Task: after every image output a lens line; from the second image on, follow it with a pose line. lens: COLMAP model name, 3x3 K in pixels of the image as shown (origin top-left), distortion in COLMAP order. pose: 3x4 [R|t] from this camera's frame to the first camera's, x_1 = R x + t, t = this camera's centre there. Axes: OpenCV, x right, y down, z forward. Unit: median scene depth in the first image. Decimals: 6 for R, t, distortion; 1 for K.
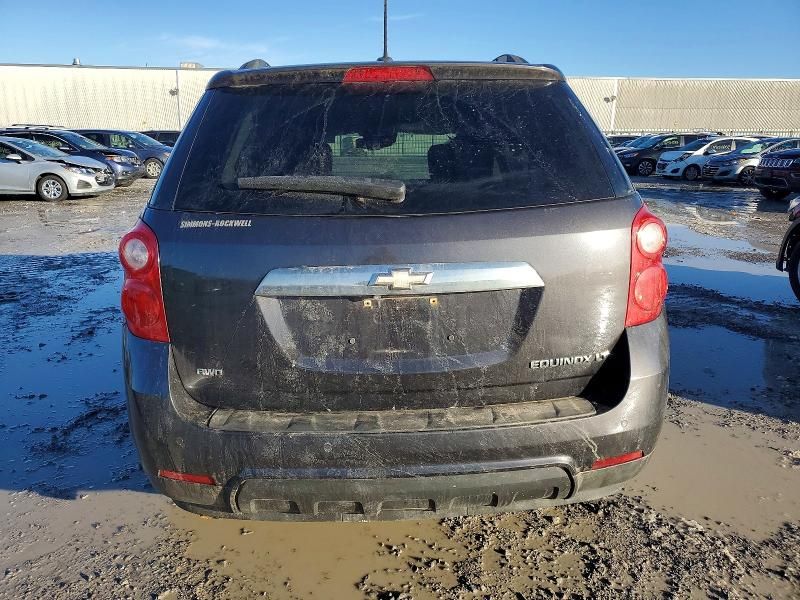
lens RADIAL K [[619.4, 0, 400.0], [0, 619.4, 300.0], [0, 0, 1]] dist [0.007176, 0.006086]
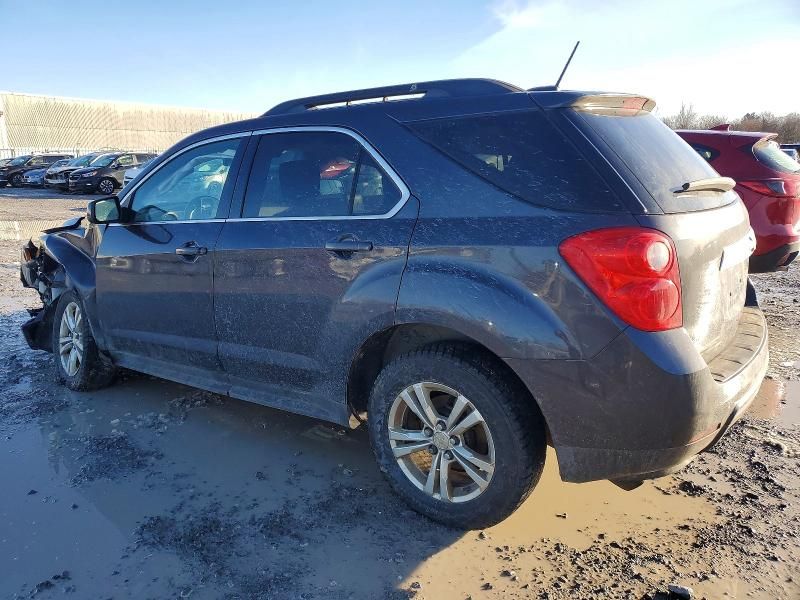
lens RADIAL K [[619.4, 0, 400.0], [0, 619.4, 300.0], [0, 0, 1]] dist [0.007176, 0.006086]
pose [[0.618721, -0.189220, 0.762482, -1.047247], [0.211730, 0.974811, 0.070103, -0.103704], [-0.756541, 0.118066, 0.643200, 0.446480]]
